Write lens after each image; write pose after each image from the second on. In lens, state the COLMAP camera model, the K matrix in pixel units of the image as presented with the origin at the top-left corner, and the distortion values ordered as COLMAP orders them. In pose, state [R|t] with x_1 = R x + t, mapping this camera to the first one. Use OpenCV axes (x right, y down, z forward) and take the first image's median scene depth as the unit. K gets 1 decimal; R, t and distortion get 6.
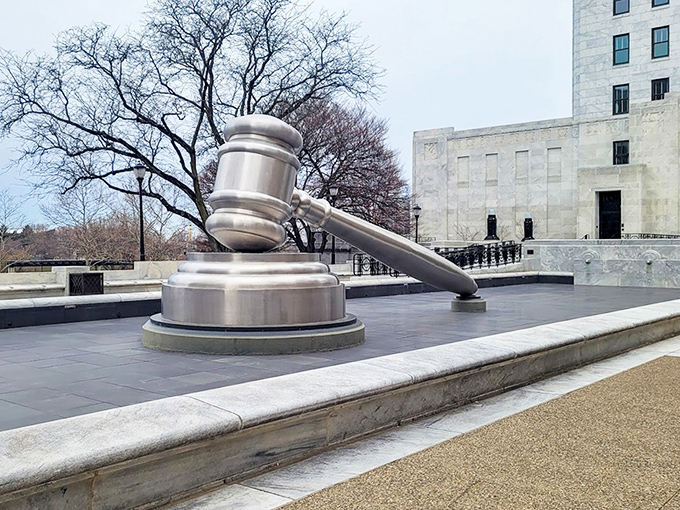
lens RADIAL K [[703.2, 0, 340.0], [0, 703.2, 255.0], [0, 0, 1]] dist [-0.001849, 0.002356]
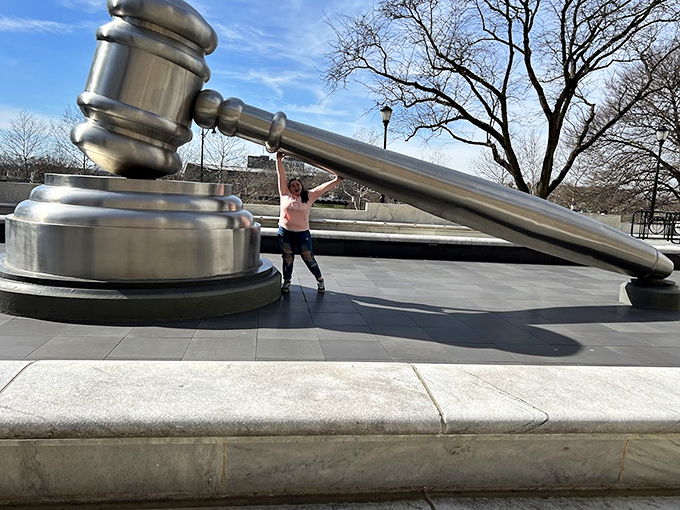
lens RADIAL K [[578.3, 0, 340.0], [0, 578.3, 255.0], [0, 0, 1]] dist [-0.000287, -0.002519]
pose [[0.758929, 0.118986, -0.640211, 0.256903], [-0.064699, 0.992078, 0.107685, -0.002493], [0.647952, -0.040304, 0.760614, 0.371641]]
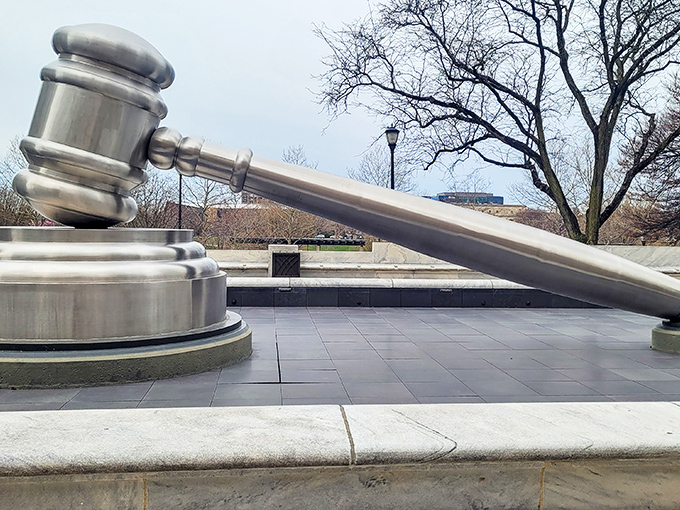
lens RADIAL K [[726.0, 0, 340.0], [0, 726.0, 255.0], [0, 0, 1]] dist [0.012129, -0.004199]
pose [[0.741608, 0.041201, -0.669567, 0.309056], [-0.024903, 0.999115, 0.033897, -0.004817], [0.670371, -0.008464, 0.741977, 0.355094]]
